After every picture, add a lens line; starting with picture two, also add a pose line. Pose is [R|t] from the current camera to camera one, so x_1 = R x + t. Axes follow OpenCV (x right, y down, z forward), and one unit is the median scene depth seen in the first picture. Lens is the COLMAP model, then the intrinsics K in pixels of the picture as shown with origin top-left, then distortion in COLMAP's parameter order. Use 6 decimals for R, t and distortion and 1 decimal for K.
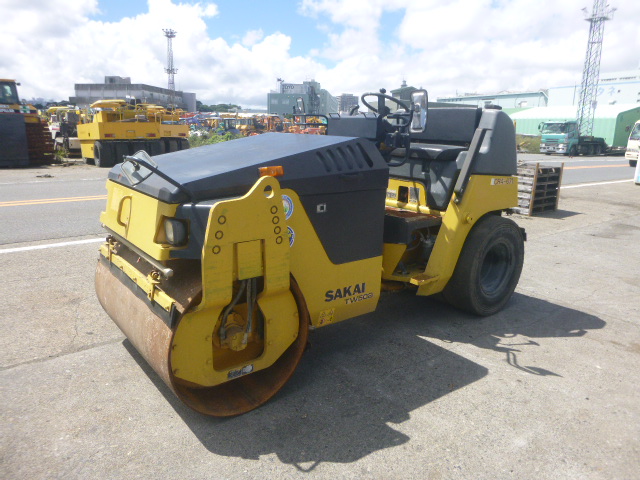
lens RADIAL K [[468.8, 0, 320.0], [0, 468.8, 240.0], [0, 0, 1]] dist [-0.011379, -0.000021]
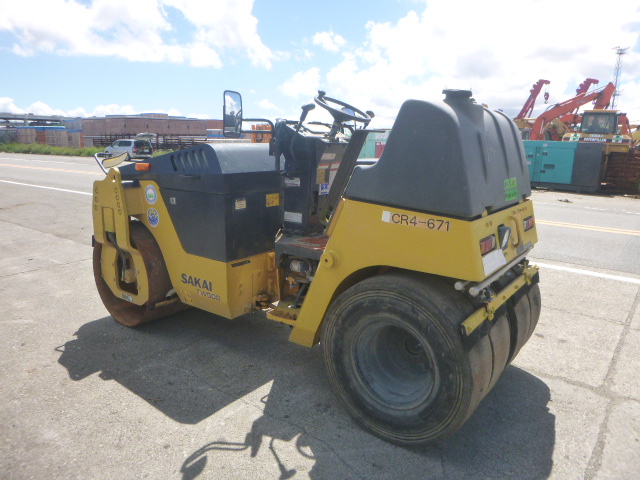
lens RADIAL K [[461.7, 0, 320.0], [0, 461.7, 240.0], [0, 0, 1]] dist [-0.011122, -0.002061]
pose [[0.252899, 0.174245, -0.951673, 1.127652], [-0.235831, 0.965081, 0.114029, -0.175644], [0.938310, 0.195596, 0.285160, 0.923467]]
